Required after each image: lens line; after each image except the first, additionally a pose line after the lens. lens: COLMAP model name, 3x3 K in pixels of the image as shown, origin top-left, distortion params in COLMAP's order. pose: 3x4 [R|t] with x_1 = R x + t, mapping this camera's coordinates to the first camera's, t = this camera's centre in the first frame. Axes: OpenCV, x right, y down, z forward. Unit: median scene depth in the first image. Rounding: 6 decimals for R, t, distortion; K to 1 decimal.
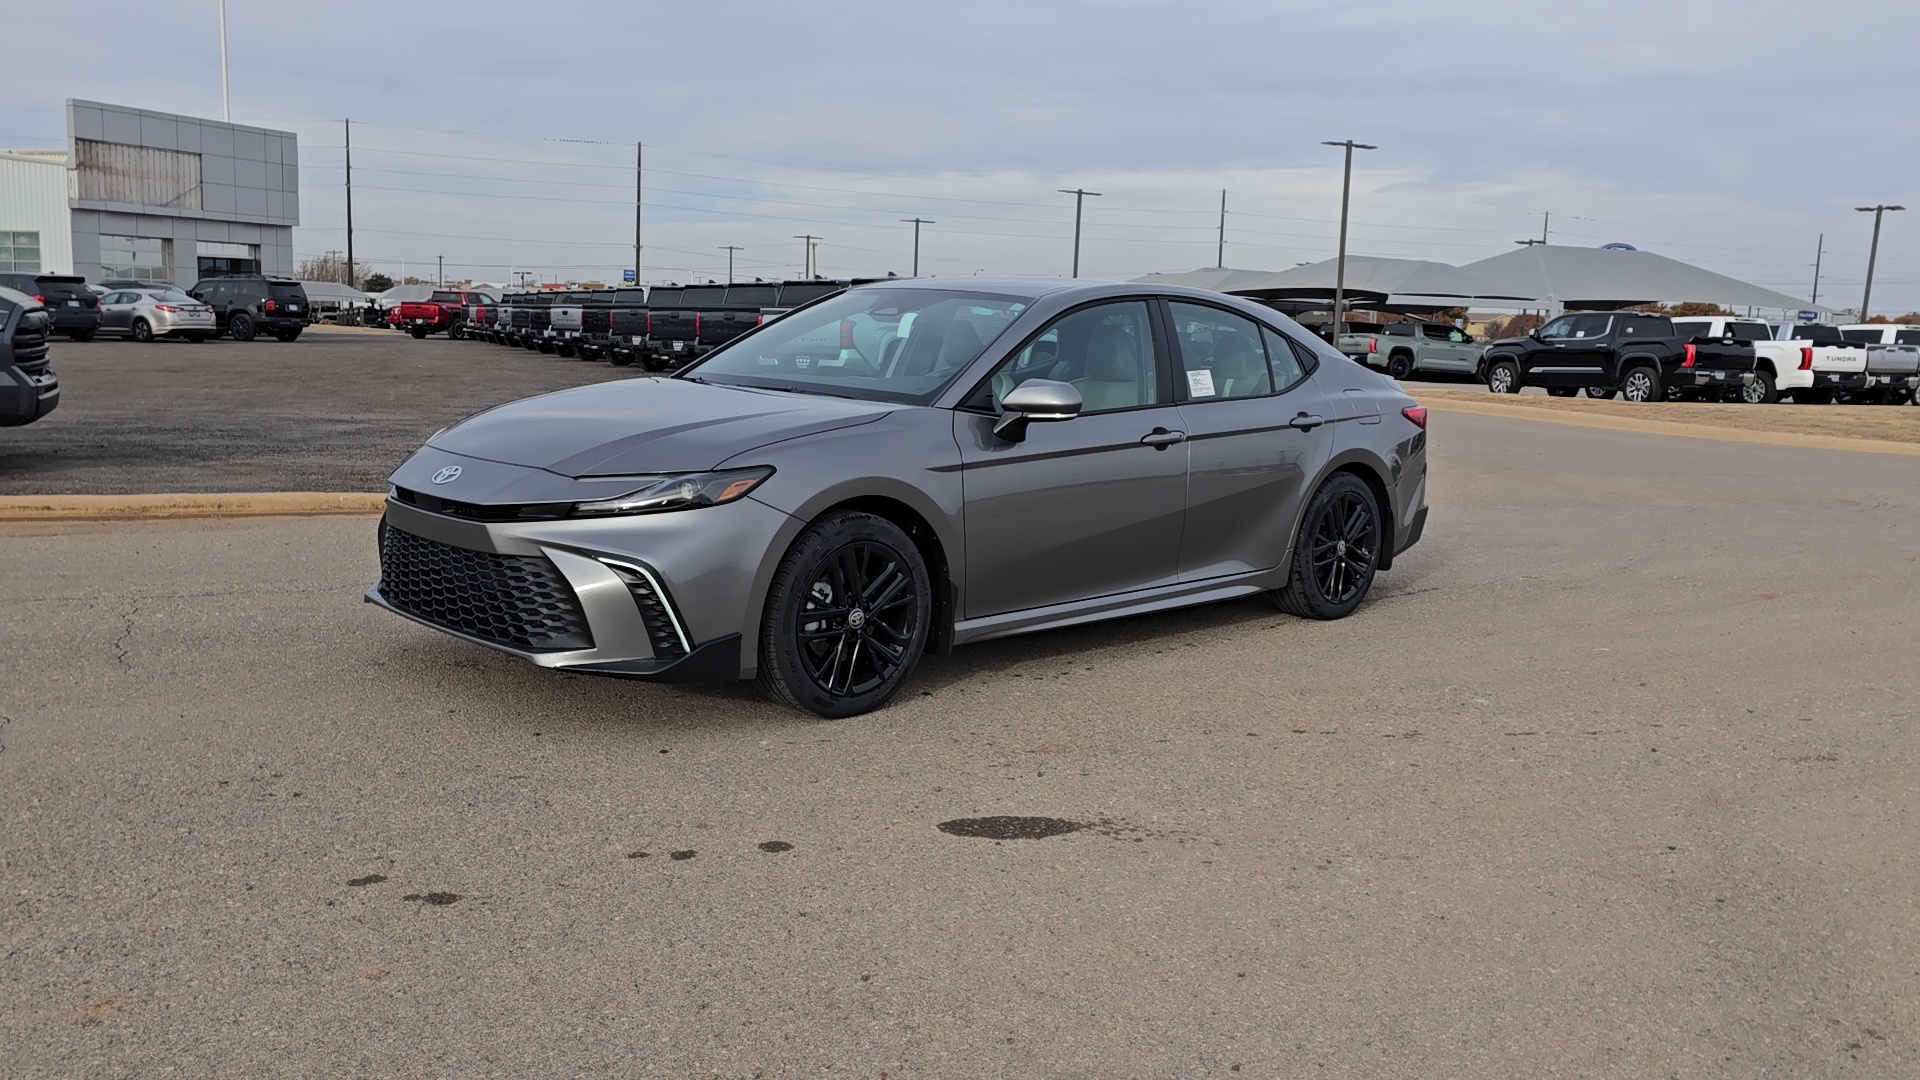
lens RADIAL K [[1599.7, 0, 953.2], [0, 1599.7, 537.6], [0, 0, 1]] dist [0.008750, -0.003383]
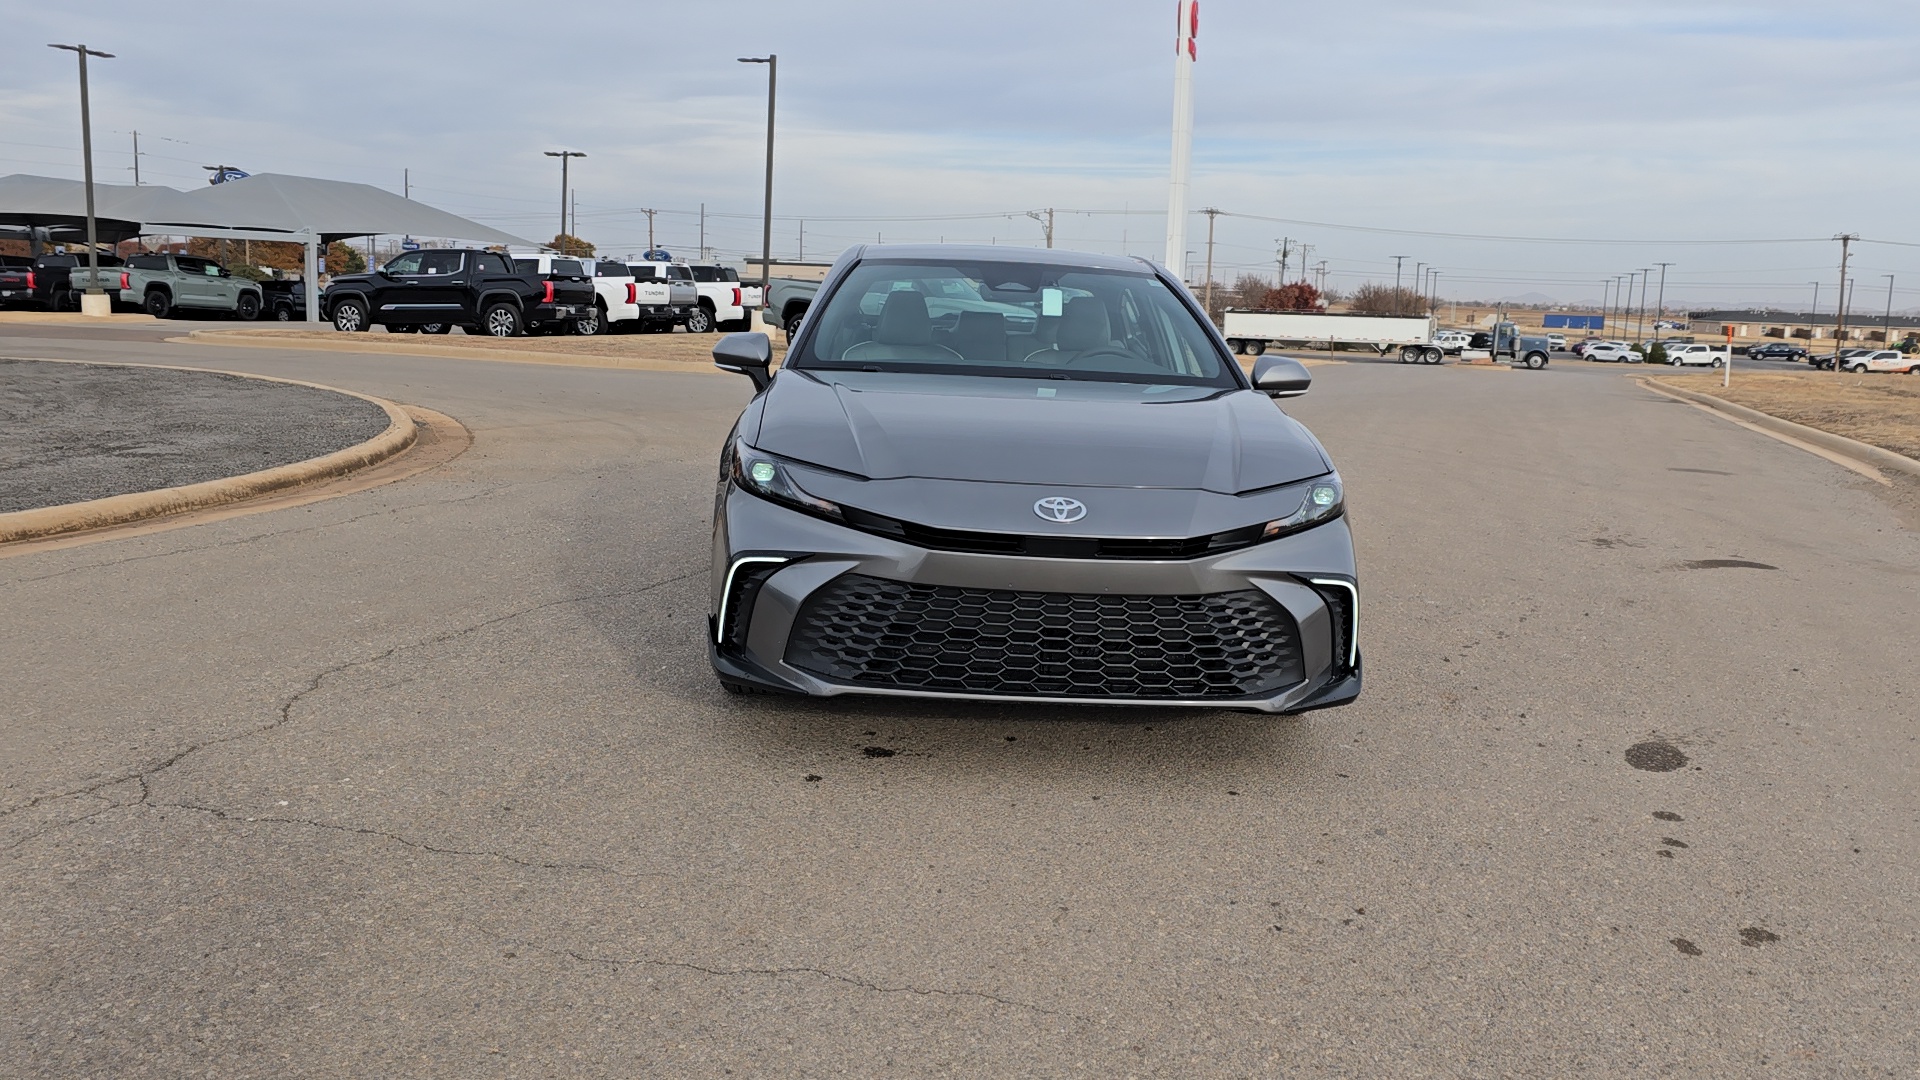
lens RADIAL K [[1599.7, 0, 953.4], [0, 1599.7, 547.5], [0, 0, 1]] dist [0.008750, -0.003383]
pose [[0.671777, -0.128229, 0.729570, -0.147971], [0.091591, 0.991724, 0.089970, -0.015359], [-0.735069, 0.006382, 0.677962, 0.078705]]
